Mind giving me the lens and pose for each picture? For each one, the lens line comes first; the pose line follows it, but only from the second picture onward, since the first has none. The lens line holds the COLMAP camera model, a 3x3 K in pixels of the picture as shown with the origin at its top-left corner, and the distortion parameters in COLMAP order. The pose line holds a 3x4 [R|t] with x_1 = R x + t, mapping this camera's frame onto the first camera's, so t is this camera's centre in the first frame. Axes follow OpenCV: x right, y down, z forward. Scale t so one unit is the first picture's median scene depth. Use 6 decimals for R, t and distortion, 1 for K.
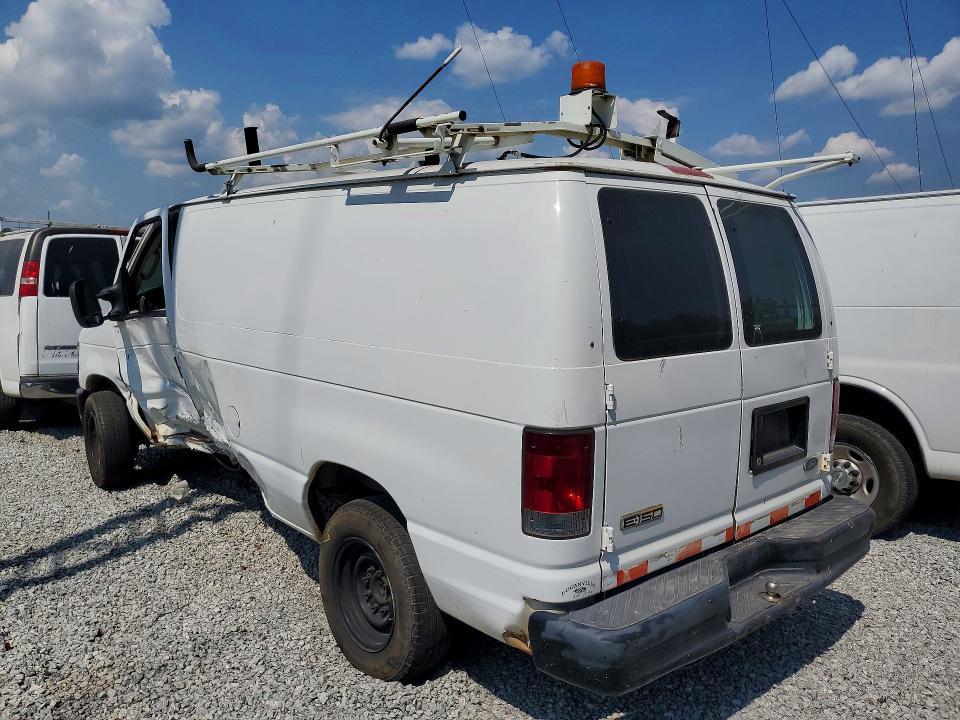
lens RADIAL K [[810.2, 0, 478.7], [0, 810.2, 340.6], [0, 0, 1]] dist [-0.012326, -0.002147]
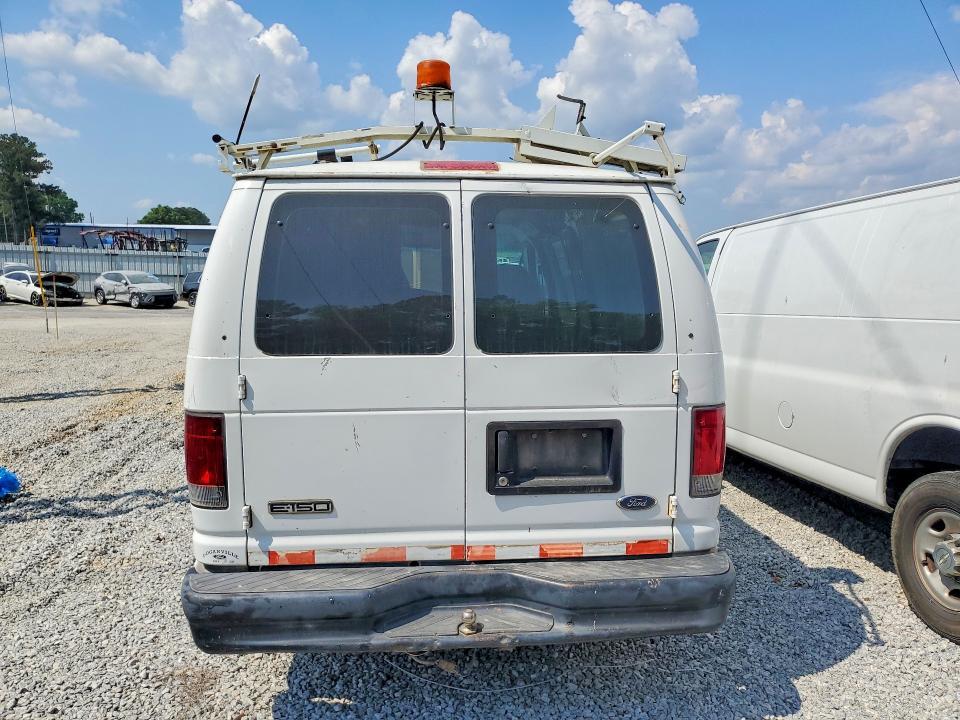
lens RADIAL K [[790.4, 0, 480.0], [0, 790.4, 360.0], [0, 0, 1]] dist [0.057594, -0.008822]
pose [[0.795102, 0.066483, -0.602820, 0.866232], [-0.053597, 0.997787, 0.039350, -0.021269], [0.604102, 0.001022, 0.796906, 0.278542]]
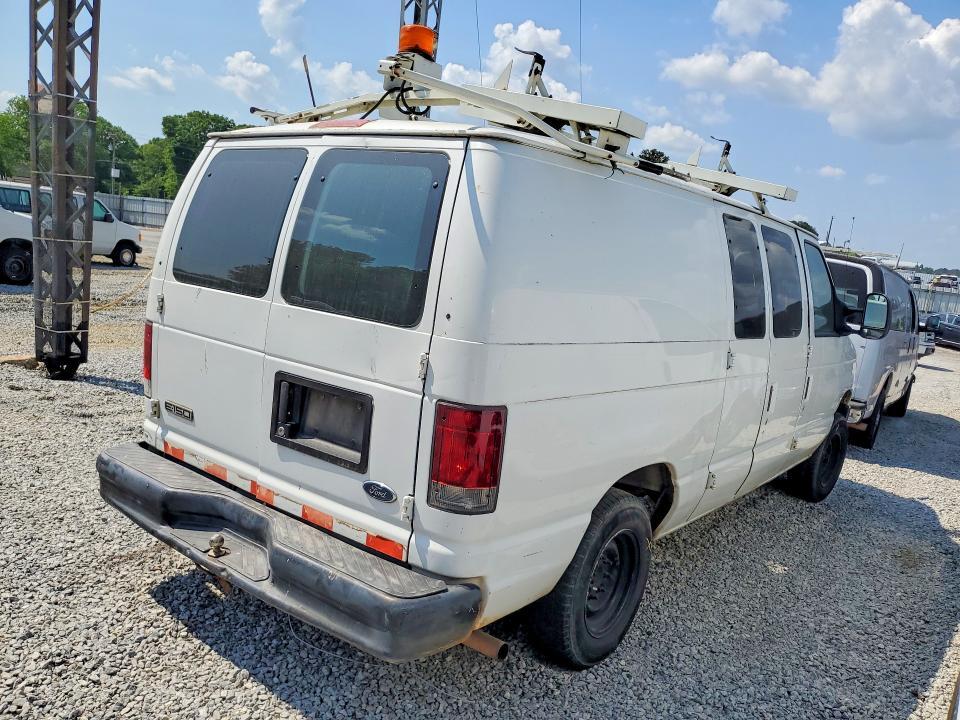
lens RADIAL K [[815.9, 0, 451.5], [0, 815.9, 362.4], [0, 0, 1]] dist [-0.006209, -0.011546]
pose [[0.122669, 0.147490, -0.981427, 1.291360], [-0.196096, 0.973002, 0.121713, -0.078961], [0.972882, 0.177524, 0.148279, 1.053915]]
